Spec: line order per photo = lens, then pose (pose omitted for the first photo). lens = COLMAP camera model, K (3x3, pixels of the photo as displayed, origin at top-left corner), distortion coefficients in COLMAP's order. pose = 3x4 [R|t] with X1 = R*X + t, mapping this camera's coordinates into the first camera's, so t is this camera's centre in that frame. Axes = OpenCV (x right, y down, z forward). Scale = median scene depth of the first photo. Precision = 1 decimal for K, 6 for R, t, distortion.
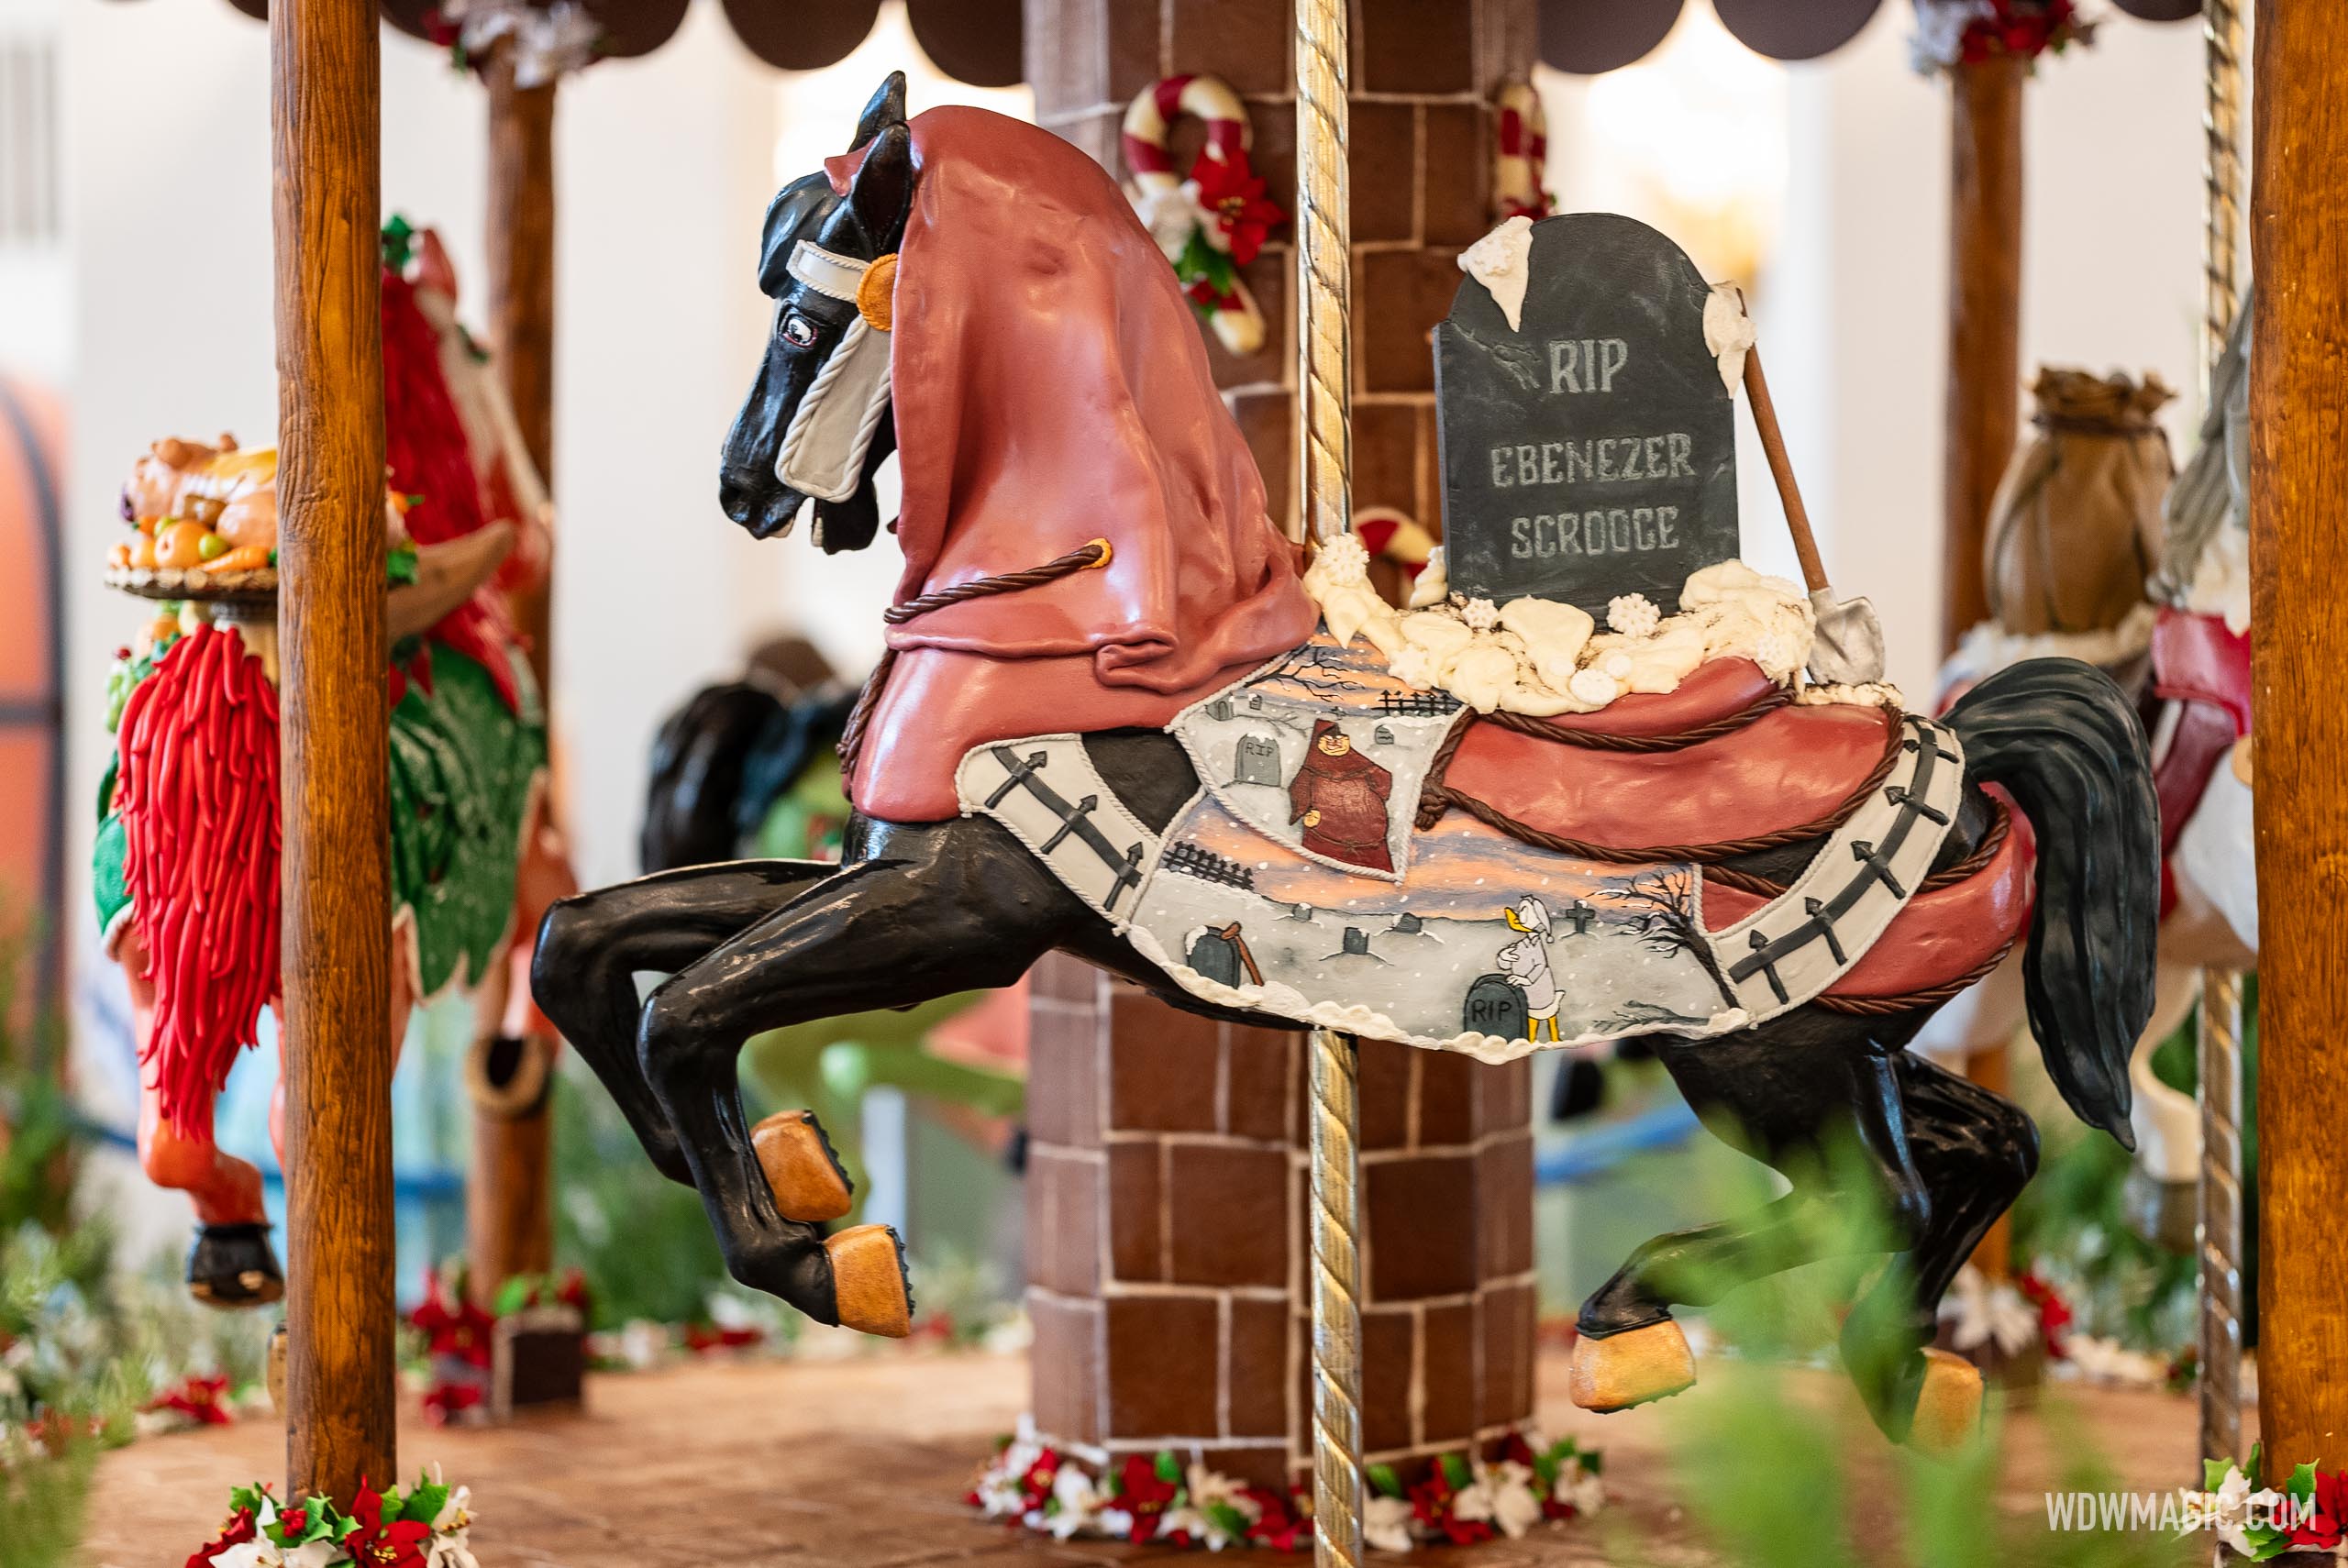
lens RADIAL K [[5234.0, 0, 1170.5], [0, 5234.0, 774.2], [0, 0, 1]] dist [0.069431, 0.000000]
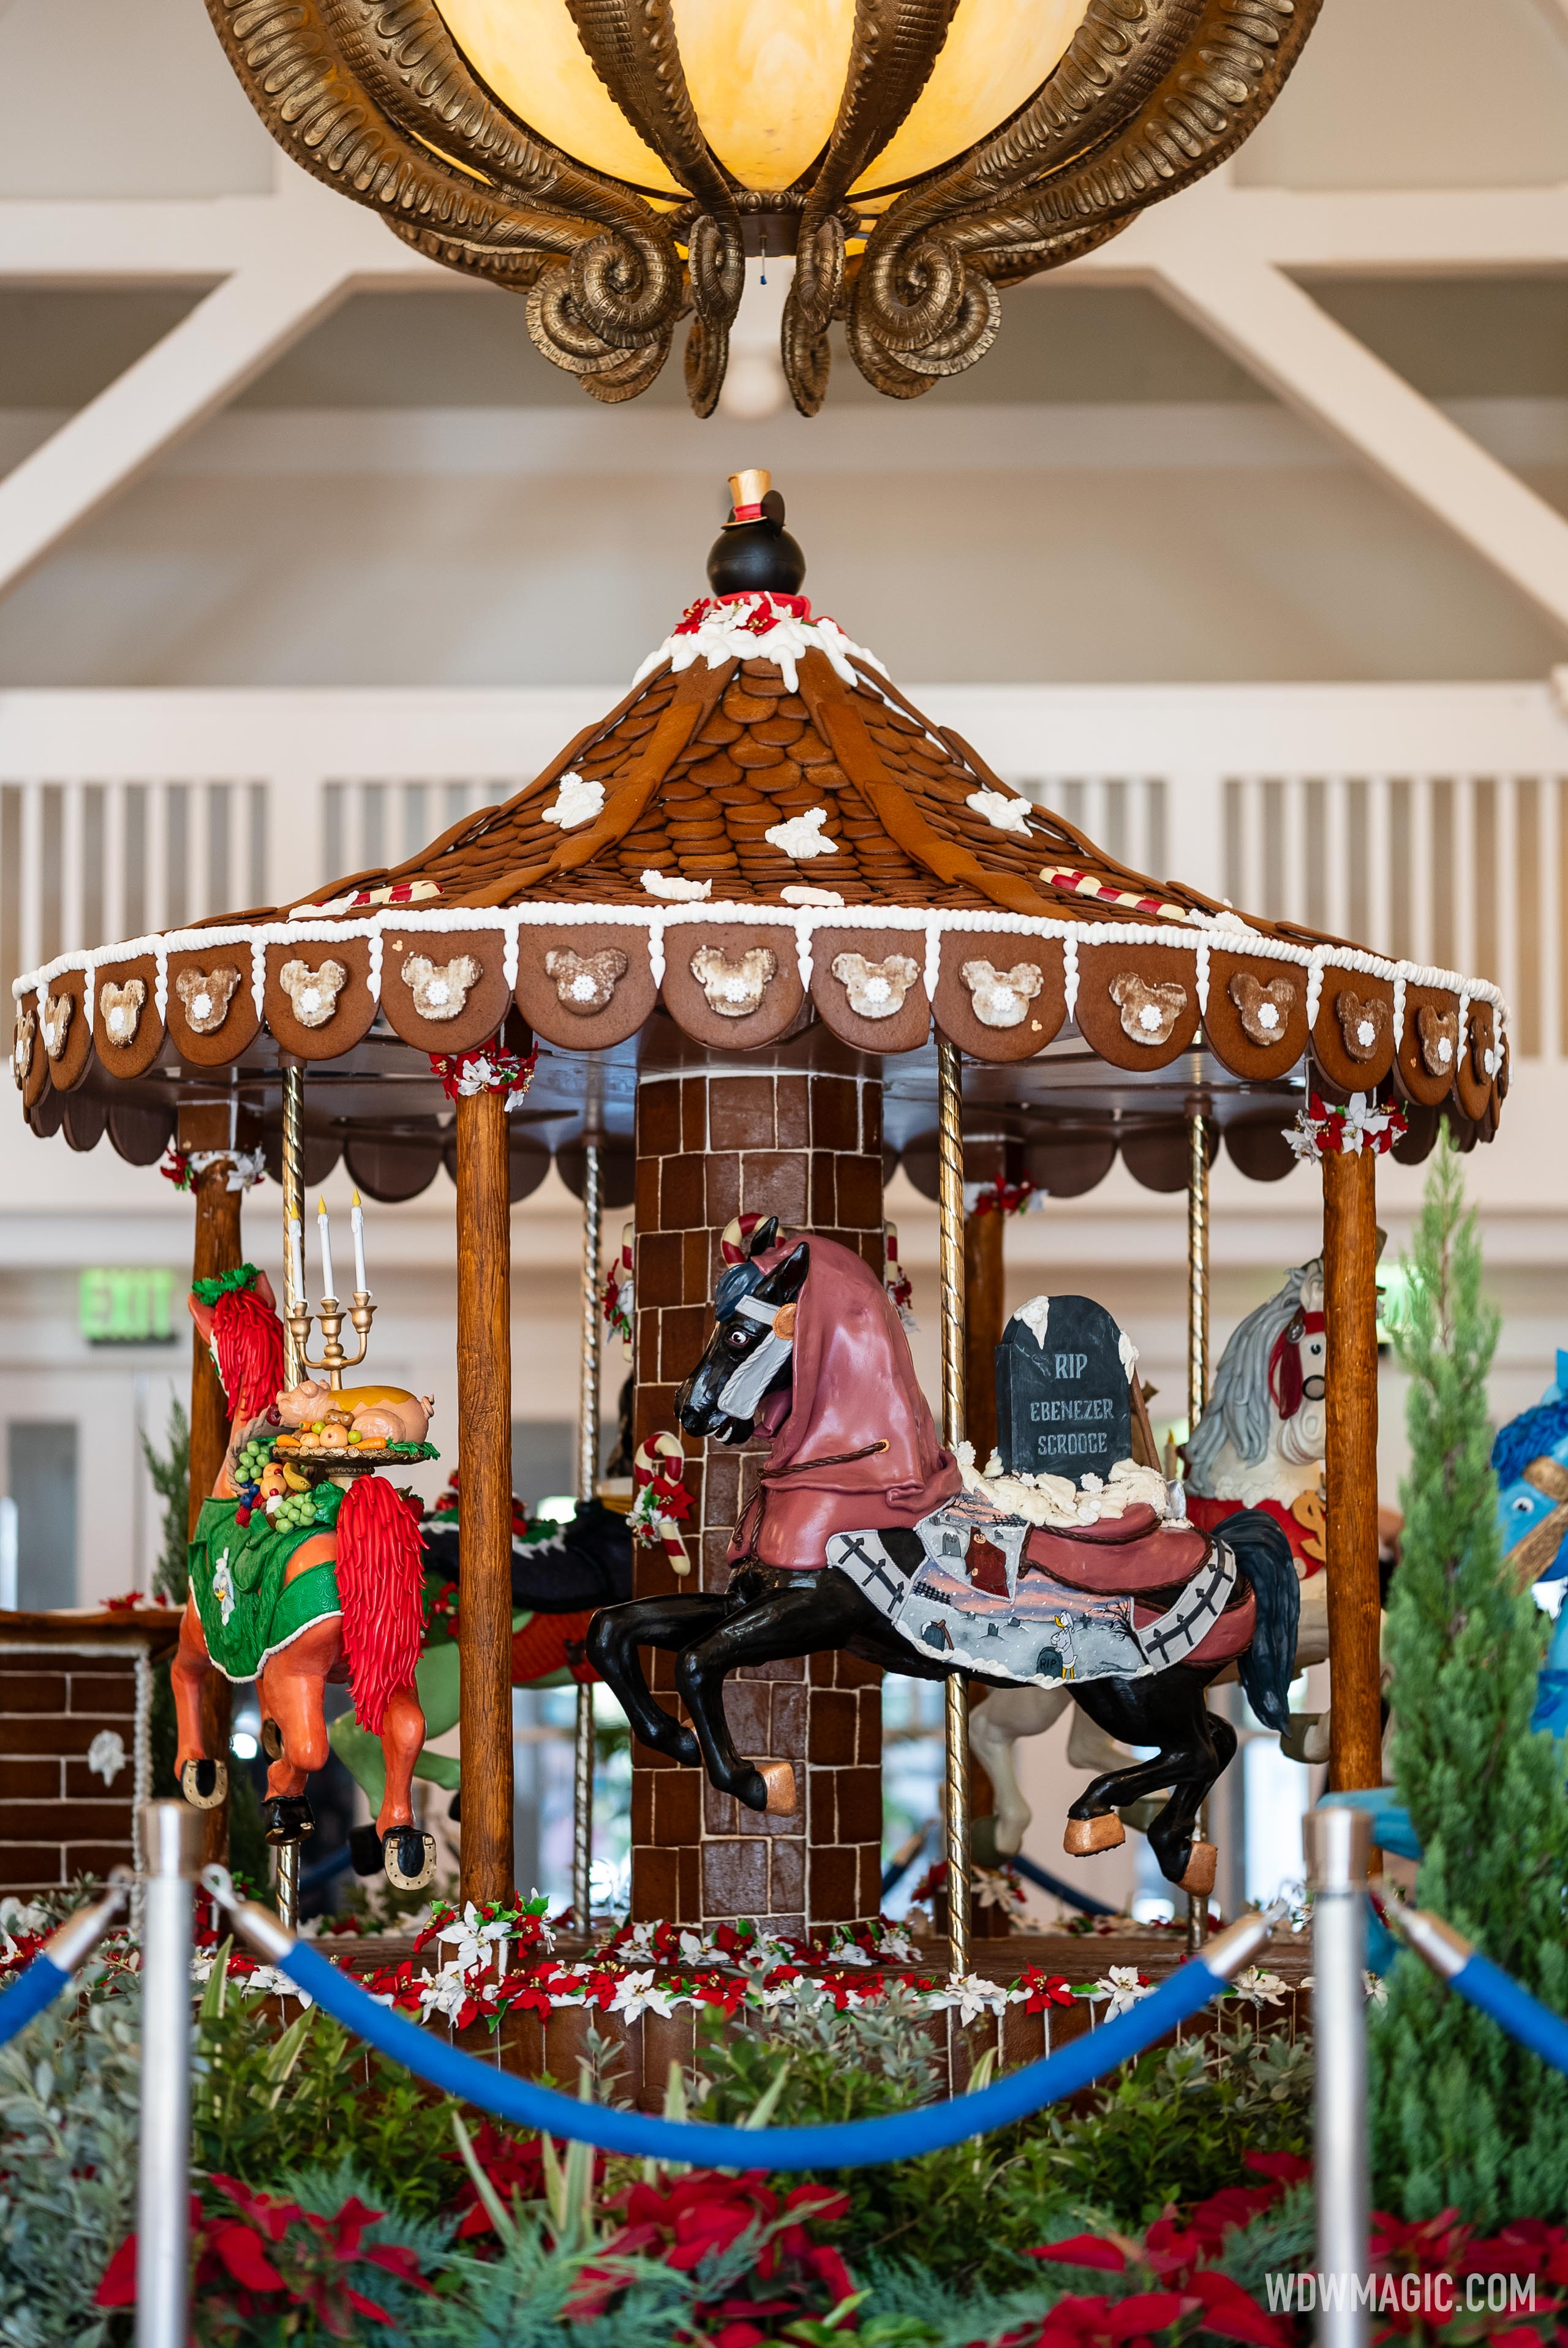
lens RADIAL K [[5234.3, 0, 689.3], [0, 5234.3, 1283.0], [0, 0, 1]] dist [0.069431, 0.000000]
pose [[0.939813, 0.038054, 0.339563, -0.810677], [-0.005285, 0.995279, -0.096909, 0.098441], [-0.341648, 0.089282, 0.935578, -0.972112]]
